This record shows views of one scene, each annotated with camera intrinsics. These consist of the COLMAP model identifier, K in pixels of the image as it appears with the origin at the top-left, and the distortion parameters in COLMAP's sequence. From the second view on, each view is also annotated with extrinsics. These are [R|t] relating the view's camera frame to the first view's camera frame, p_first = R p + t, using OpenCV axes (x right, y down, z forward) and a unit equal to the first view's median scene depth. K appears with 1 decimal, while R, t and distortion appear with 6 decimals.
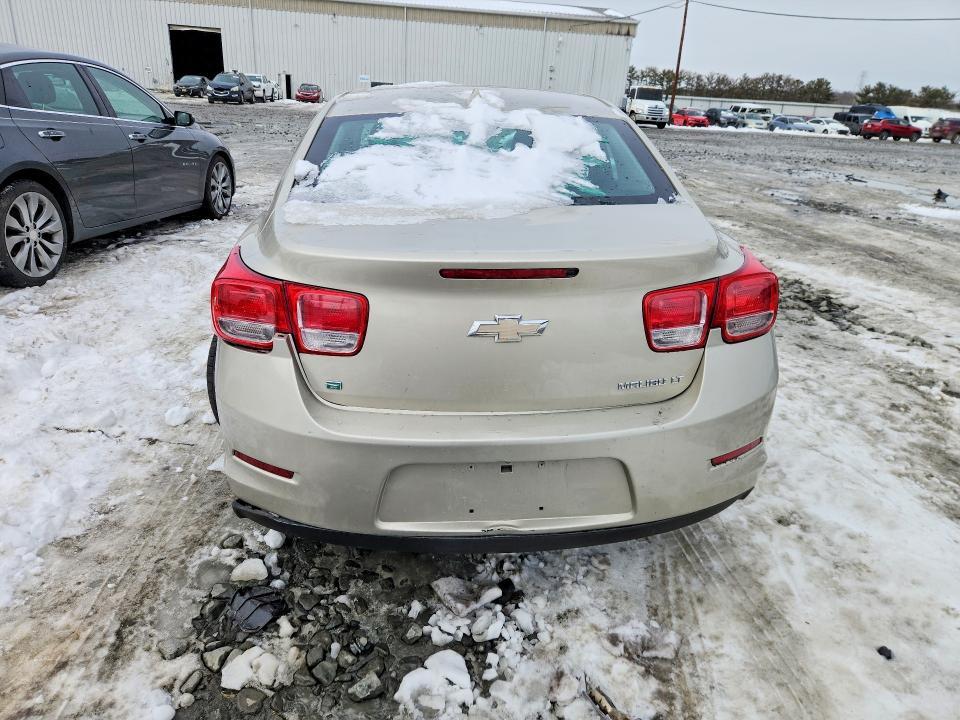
lens RADIAL K [[679.7, 0, 480.7], [0, 679.7, 364.2], [0, 0, 1]] dist [0.029407, -0.015588]
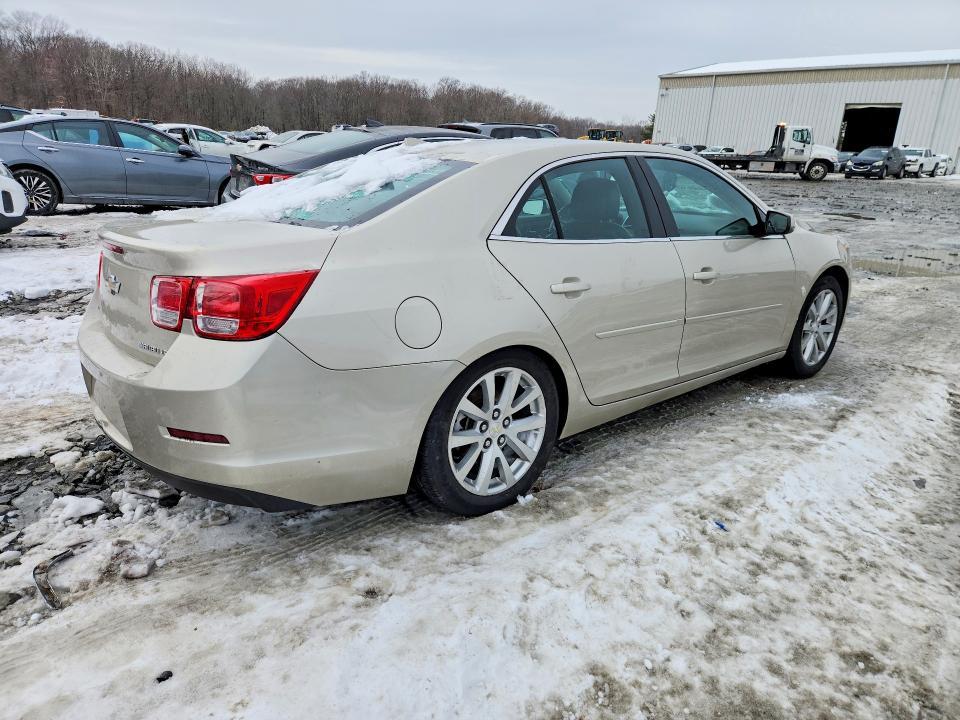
lens RADIAL K [[679.7, 0, 485.8], [0, 679.7, 359.6], [0, 0, 1]] dist [0.029407, -0.015588]
pose [[0.574701, 0.223609, -0.787221, 0.124390], [-0.308136, 0.950279, 0.044974, -0.016103], [0.758136, 0.216725, 0.615028, 0.052572]]
